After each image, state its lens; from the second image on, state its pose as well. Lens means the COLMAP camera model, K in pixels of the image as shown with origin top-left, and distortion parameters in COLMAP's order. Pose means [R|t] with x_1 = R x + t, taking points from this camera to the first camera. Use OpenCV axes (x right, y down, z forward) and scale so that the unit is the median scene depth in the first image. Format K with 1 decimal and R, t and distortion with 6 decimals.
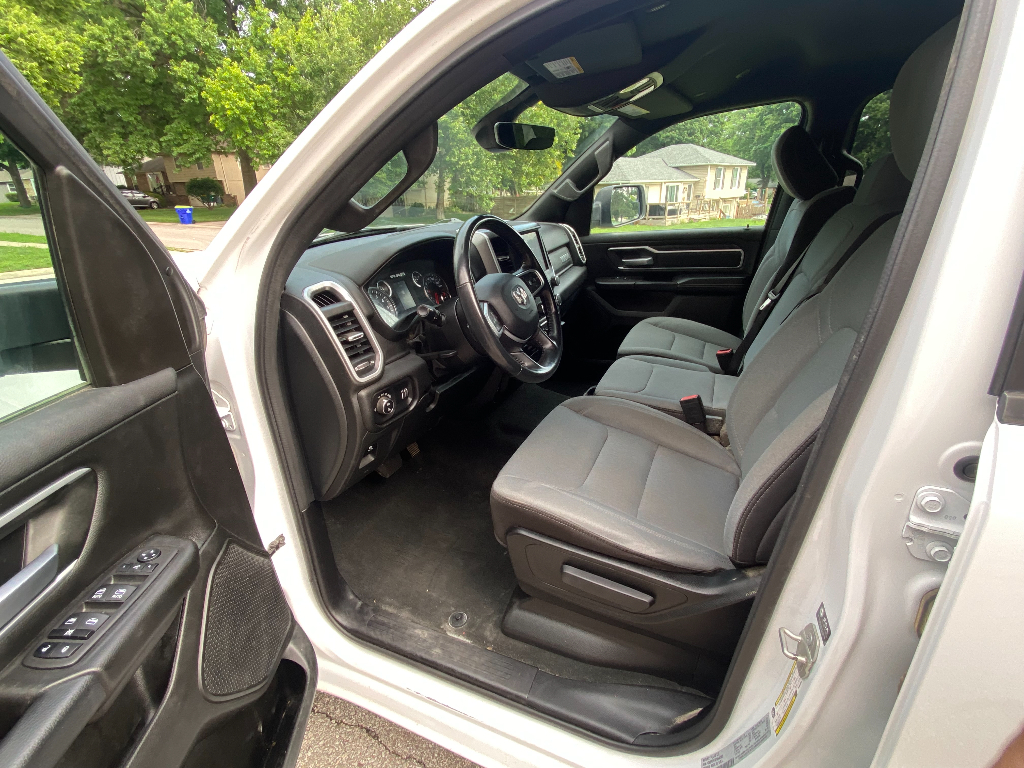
lens RADIAL K [[470.1, 0, 510.6], [0, 470.1, 380.8], [0, 0, 1]] dist [0.035335, -0.024866]
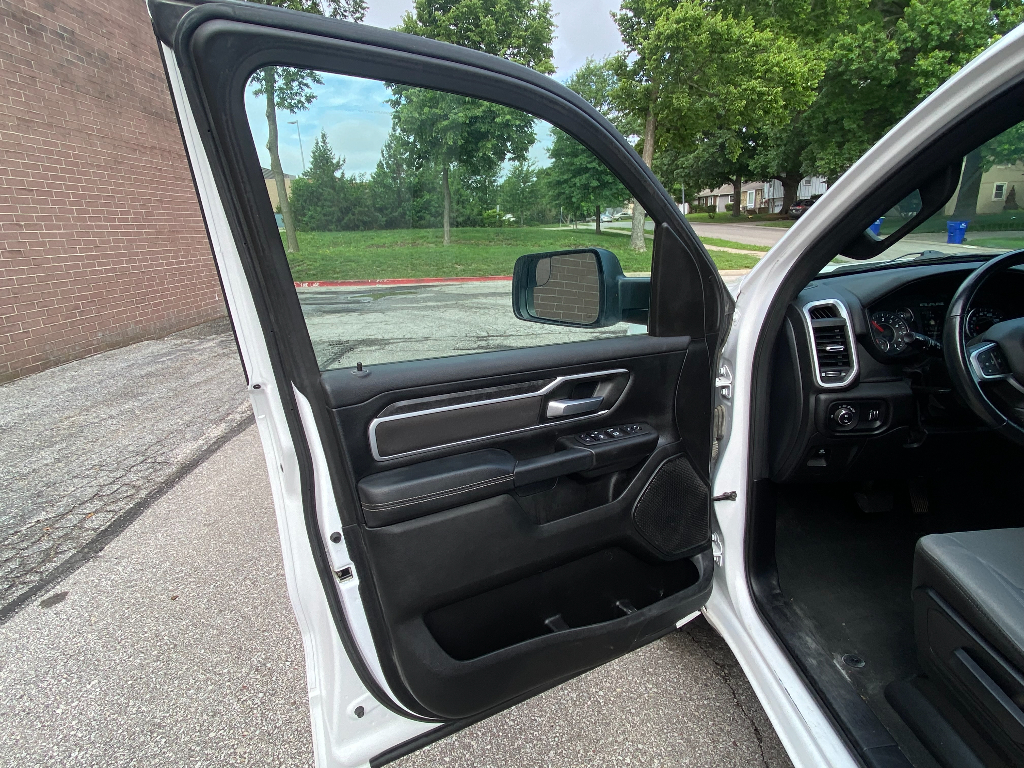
lens RADIAL K [[579.4, 0, 505.2], [0, 579.4, 376.8], [0, 0, 1]] dist [0.083345, -0.061337]
pose [[0.417529, 0.235912, -0.877505, 0.416352], [-0.304877, 0.946100, 0.109289, 0.039747], [0.855990, 0.221900, 0.466948, -0.228204]]
